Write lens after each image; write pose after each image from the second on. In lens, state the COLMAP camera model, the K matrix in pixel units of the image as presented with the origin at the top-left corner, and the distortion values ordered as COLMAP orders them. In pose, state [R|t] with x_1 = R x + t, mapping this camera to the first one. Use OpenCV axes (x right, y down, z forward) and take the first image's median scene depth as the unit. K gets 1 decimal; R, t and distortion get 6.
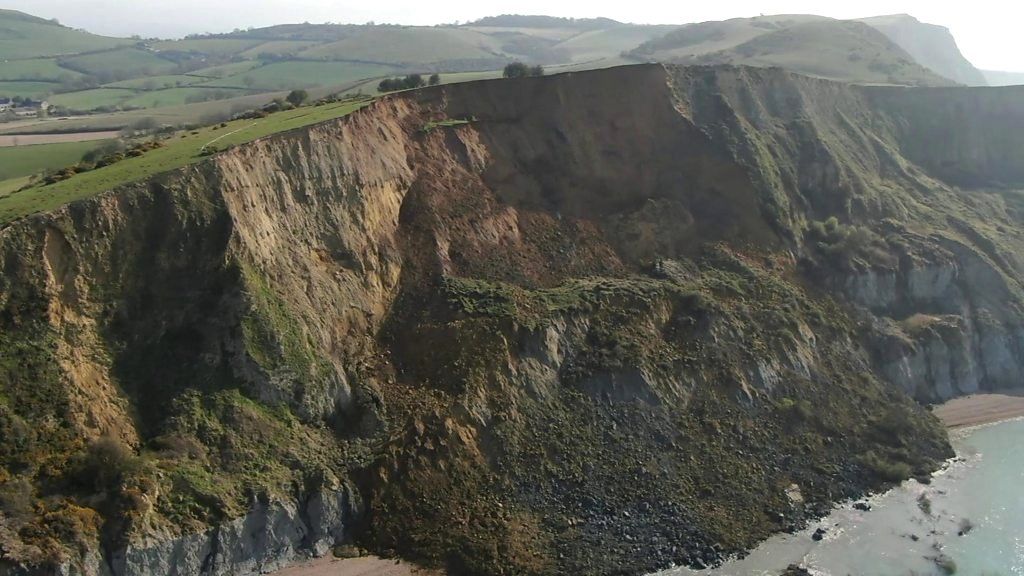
lens RADIAL K [[981.3, 0, 512.0], [0, 981.3, 288.0], [0, 0, 1]] dist [-0.058664, -0.006034]
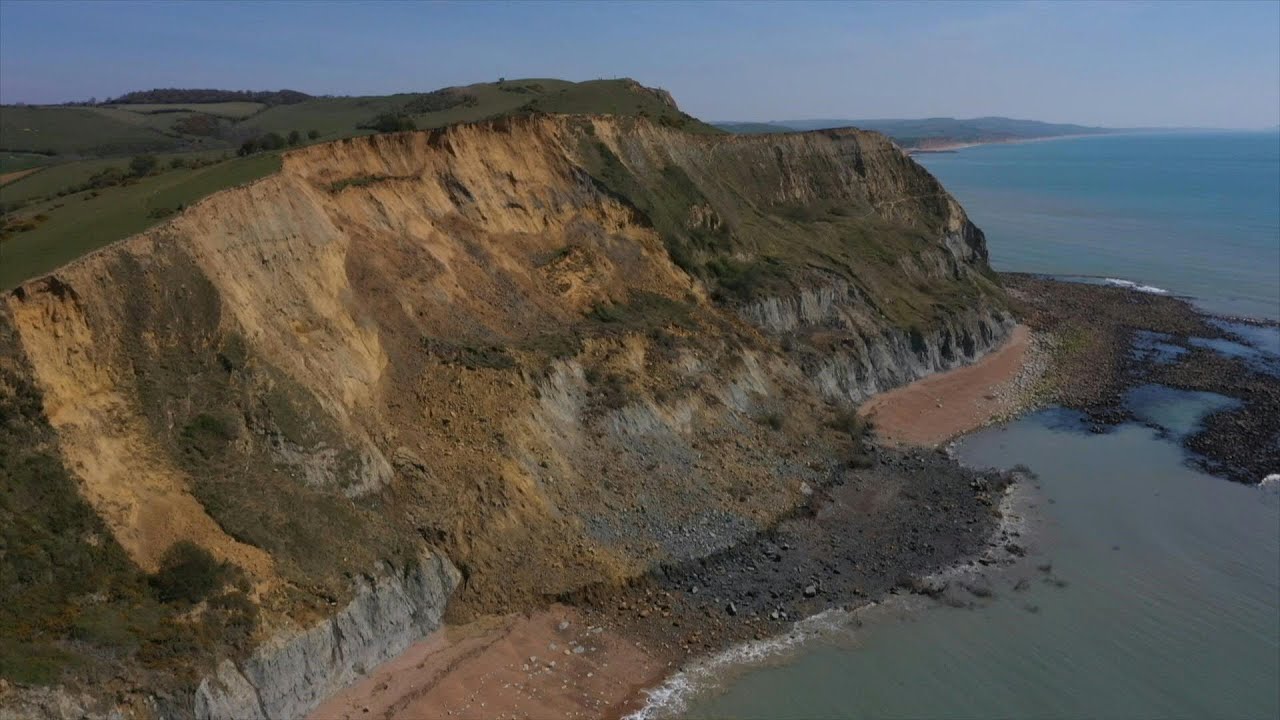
lens RADIAL K [[1226.6, 0, 640.0], [0, 1226.6, 360.0], [0, 0, 1]] dist [-0.058664, -0.006034]
pose [[0.863272, -0.116051, 0.491216, -0.413373], [0.149477, 0.988334, -0.029196, 0.065094], [-0.482098, 0.098630, 0.870548, -0.082188]]
